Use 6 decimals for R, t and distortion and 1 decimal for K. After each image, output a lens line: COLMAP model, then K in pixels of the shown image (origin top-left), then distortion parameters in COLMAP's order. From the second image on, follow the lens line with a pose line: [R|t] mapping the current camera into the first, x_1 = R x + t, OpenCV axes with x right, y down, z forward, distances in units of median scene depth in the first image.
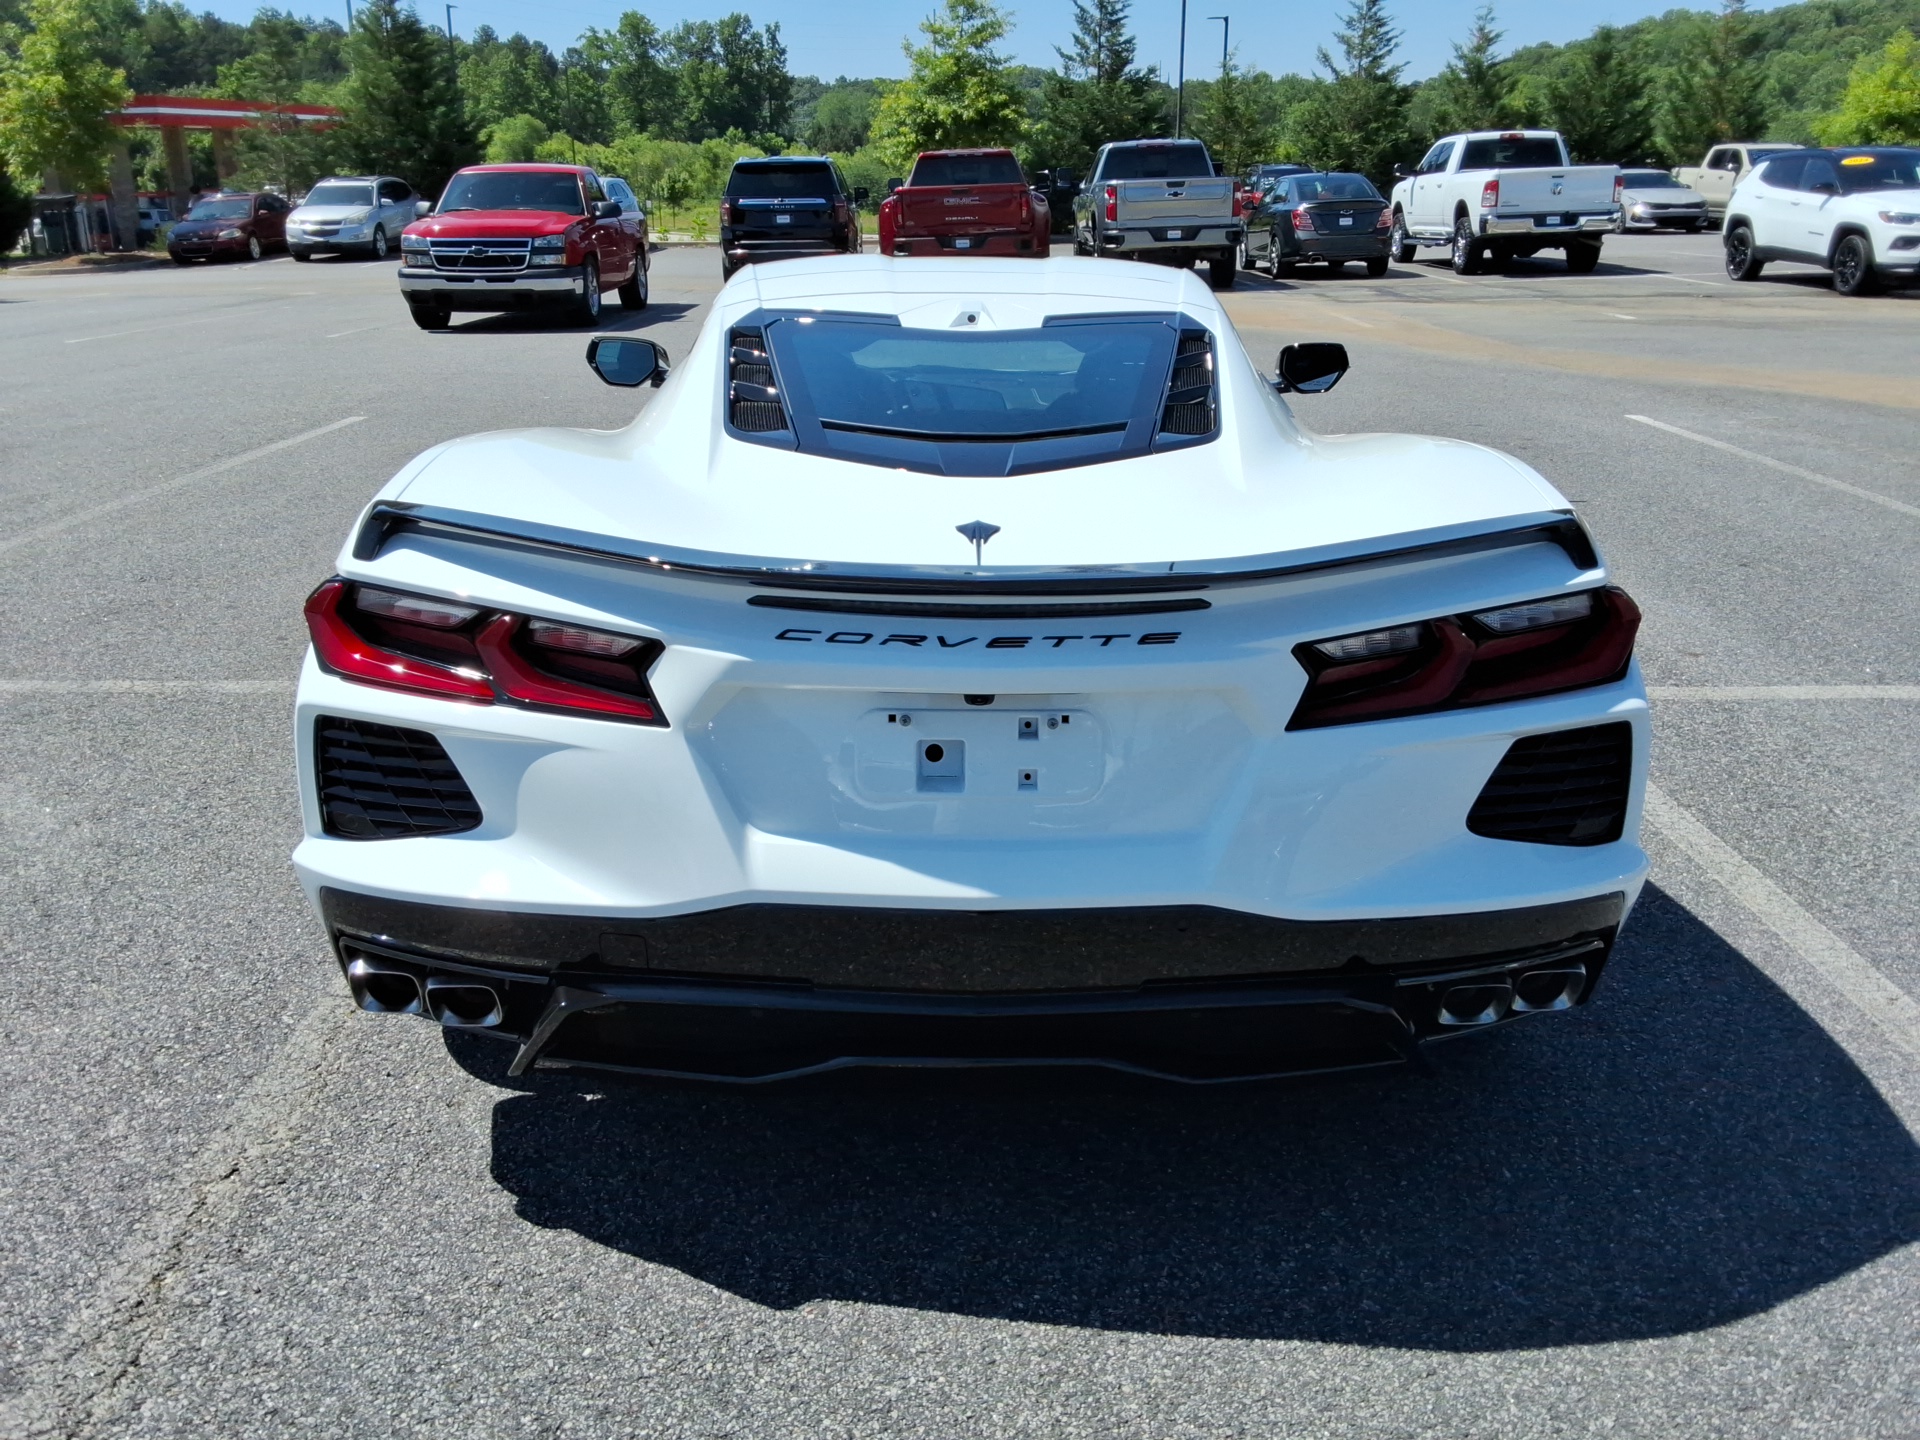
lens RADIAL K [[1535.9, 0, 979.9], [0, 1535.9, 708.5], [0, 0, 1]] dist [0.106641, -0.151189]
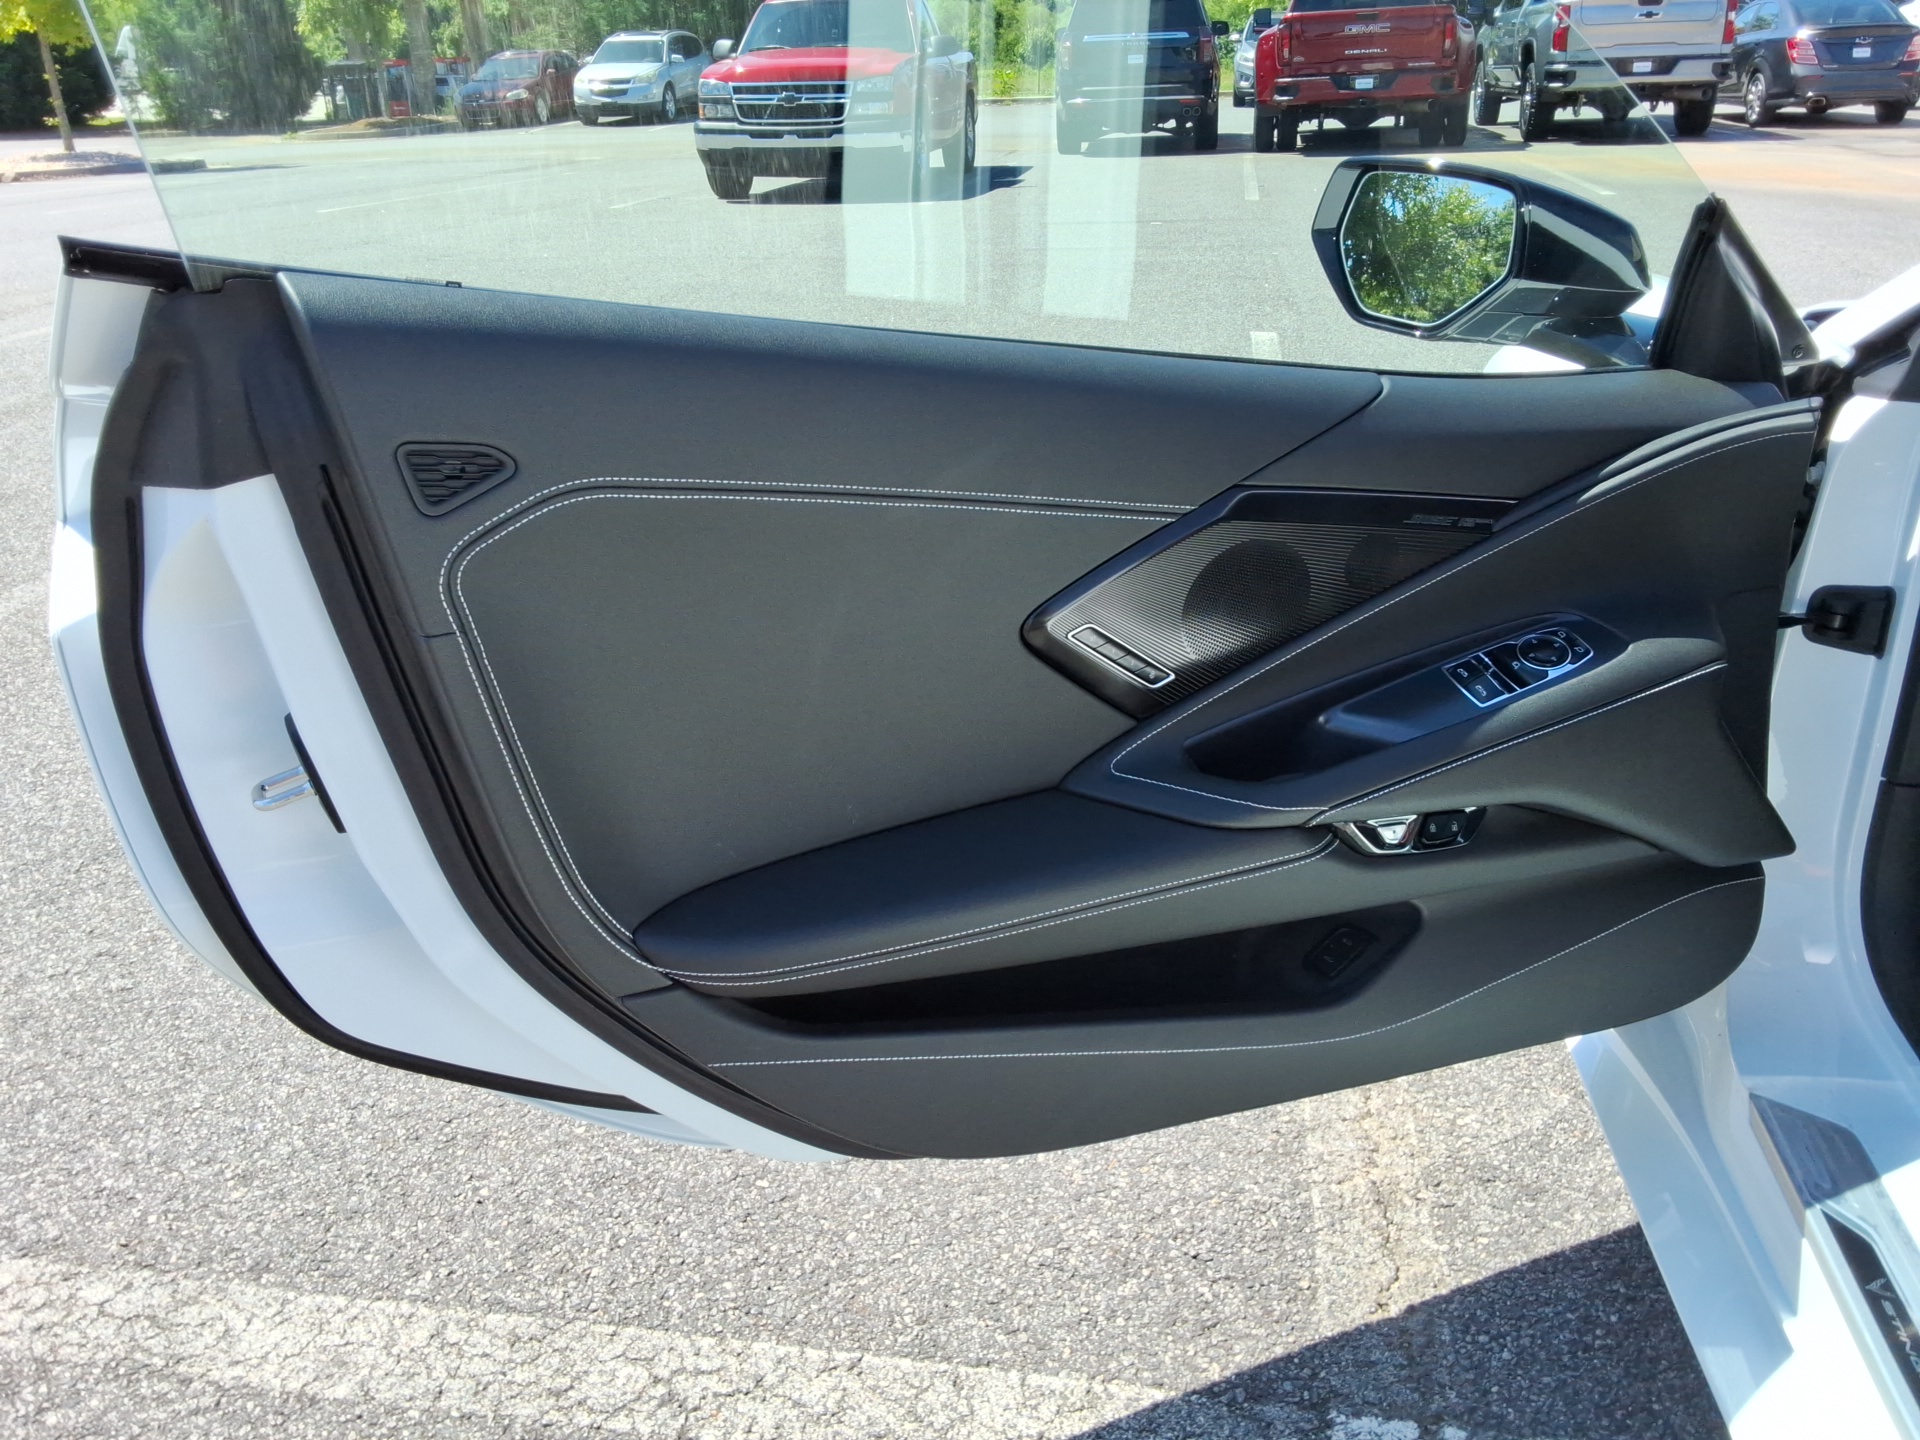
lens RADIAL K [[1535.9, 0, 979.9], [0, 1535.9, 708.5], [0, 0, 1]] dist [0.106641, -0.151189]
pose [[0.986122, 0.051130, -0.157953, -0.056539], [-0.038846, 0.996045, 0.079903, -0.032848], [0.161414, -0.072659, 0.984208, 0.139226]]
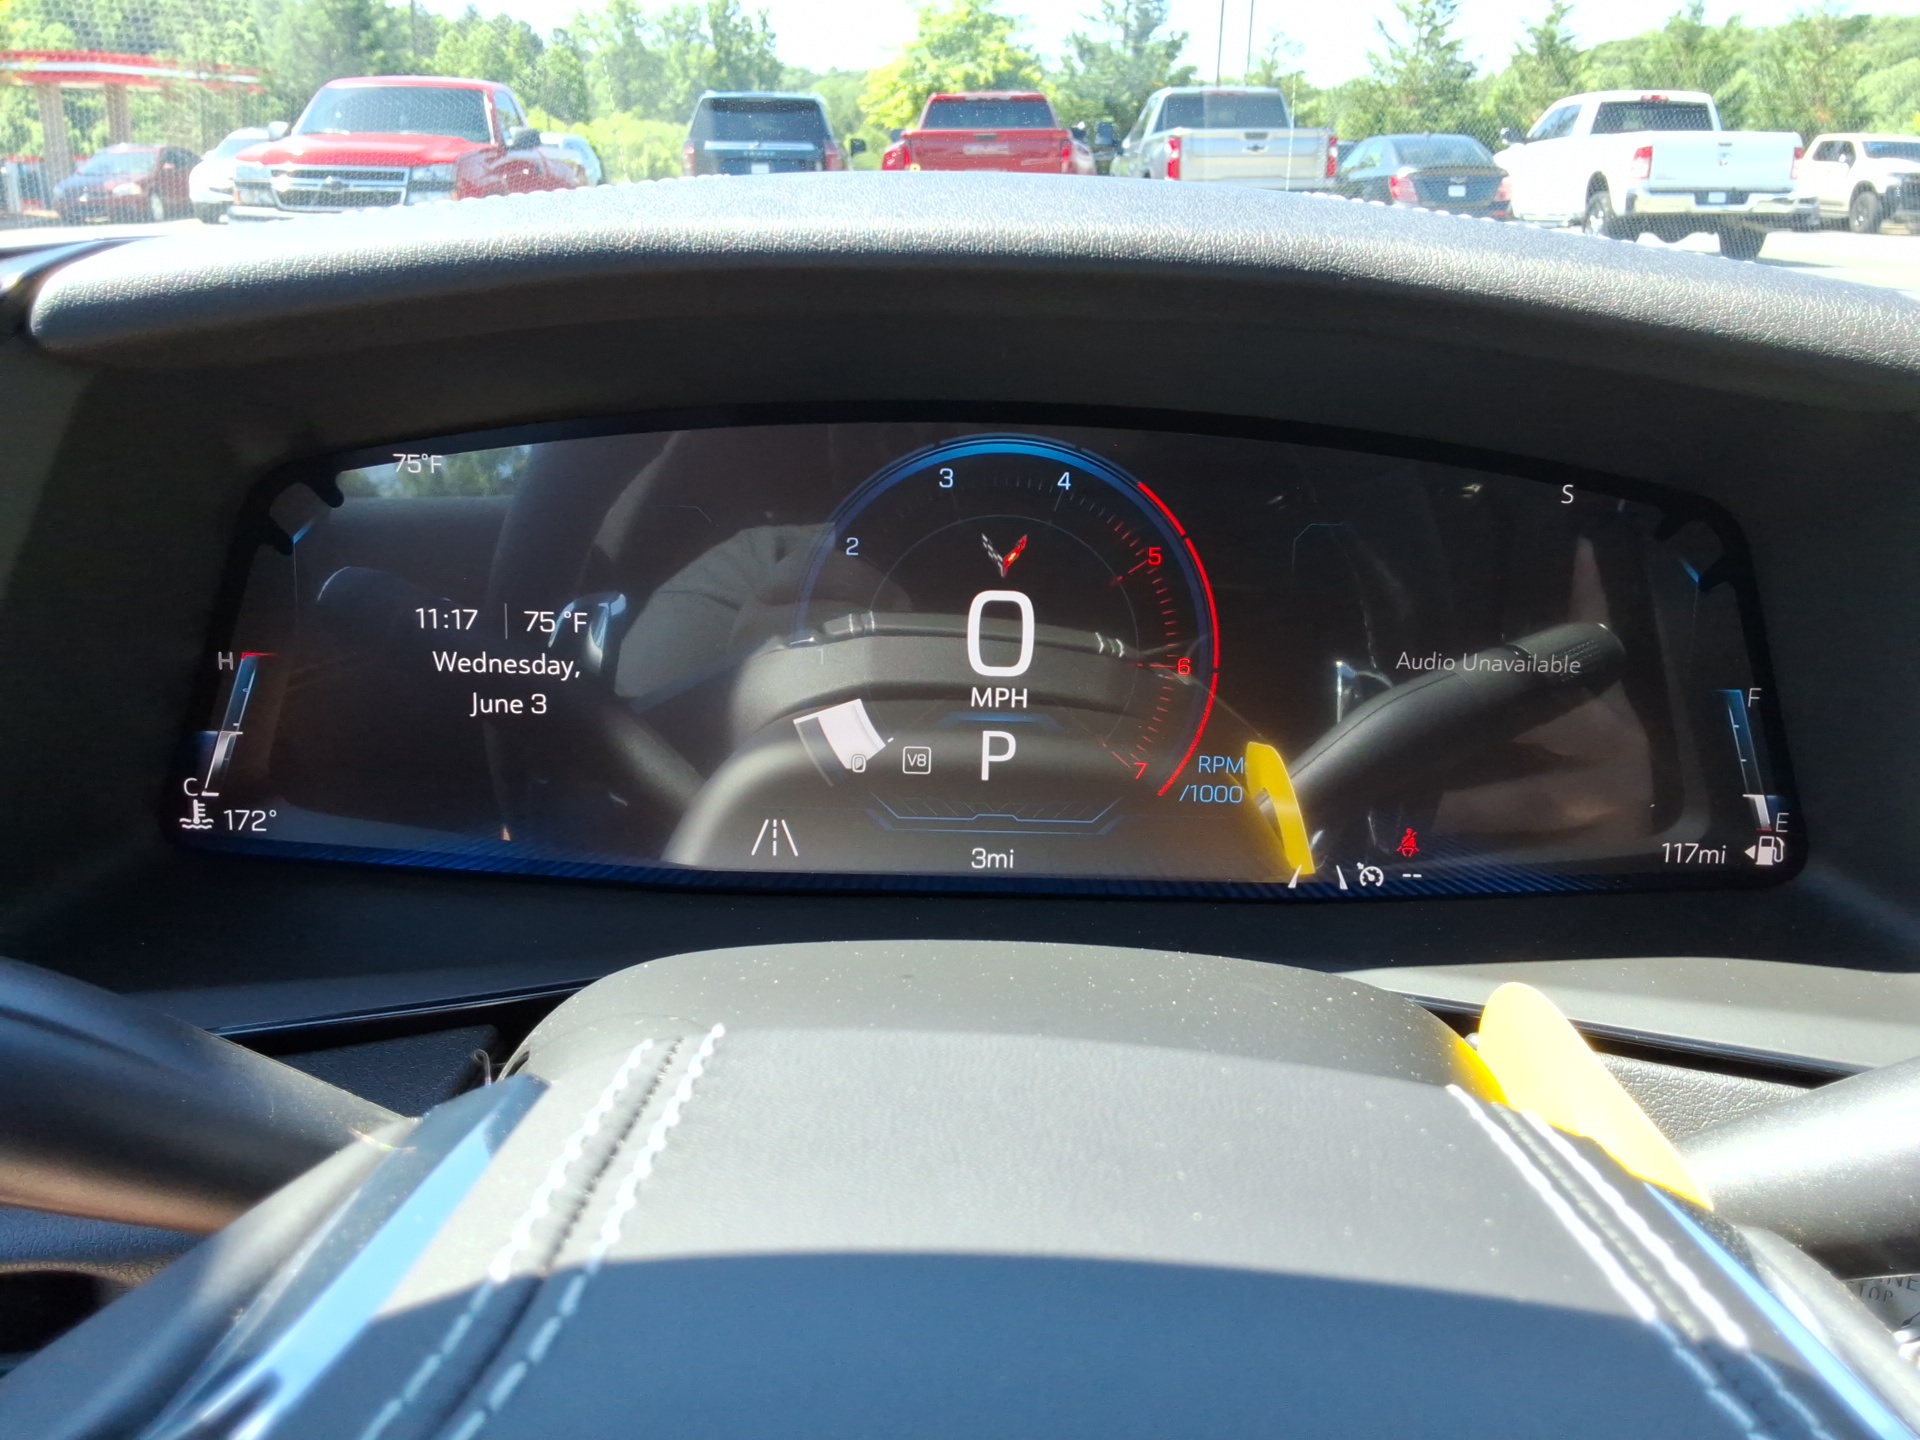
lens RADIAL K [[1549.5, 0, 974.7], [0, 1549.5, 702.3], [0, 0, 1]] dist [0.098081, -0.161570]
pose [[0.999681, 0.022748, 0.010950, -0.017985], [-0.022712, 0.999736, -0.003444, -0.039073], [-0.011026, 0.003194, 0.999934, 0.184851]]
